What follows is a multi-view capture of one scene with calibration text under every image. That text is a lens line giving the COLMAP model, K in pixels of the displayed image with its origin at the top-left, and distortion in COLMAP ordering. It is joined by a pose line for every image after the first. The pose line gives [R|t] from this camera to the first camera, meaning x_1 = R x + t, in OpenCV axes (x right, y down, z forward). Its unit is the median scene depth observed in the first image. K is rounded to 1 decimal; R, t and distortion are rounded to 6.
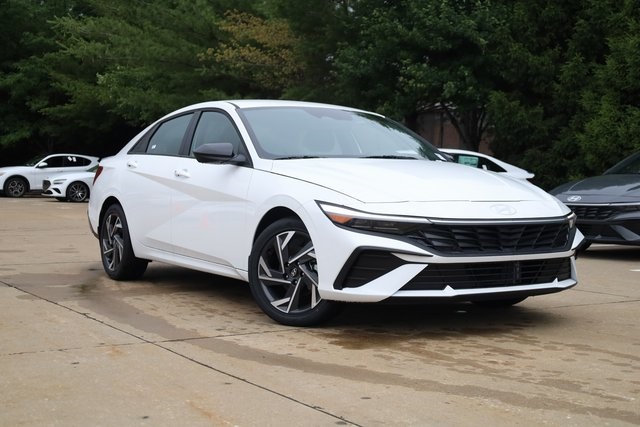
lens RADIAL K [[946.9, 0, 317.9], [0, 946.9, 214.4], [0, 0, 1]] dist [-0.000591, 0.000000]
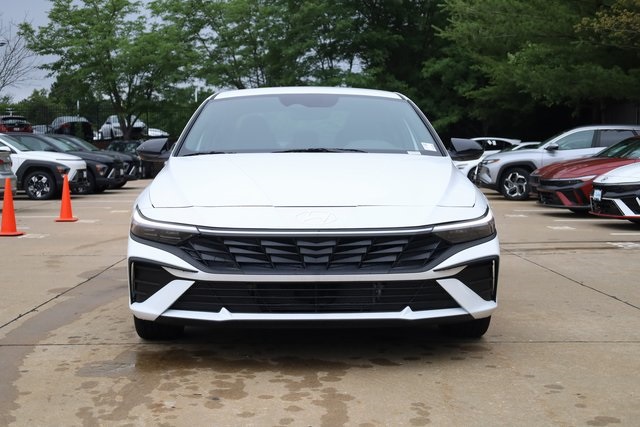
lens RADIAL K [[966.7, 0, 320.0], [0, 966.7, 214.0], [0, 0, 1]] dist [0.021337, 0.000000]
pose [[0.840820, 0.017277, -0.541038, 0.176744], [-0.006696, 0.999746, 0.021520, -0.007017], [0.541273, -0.014471, 0.840723, 0.086825]]
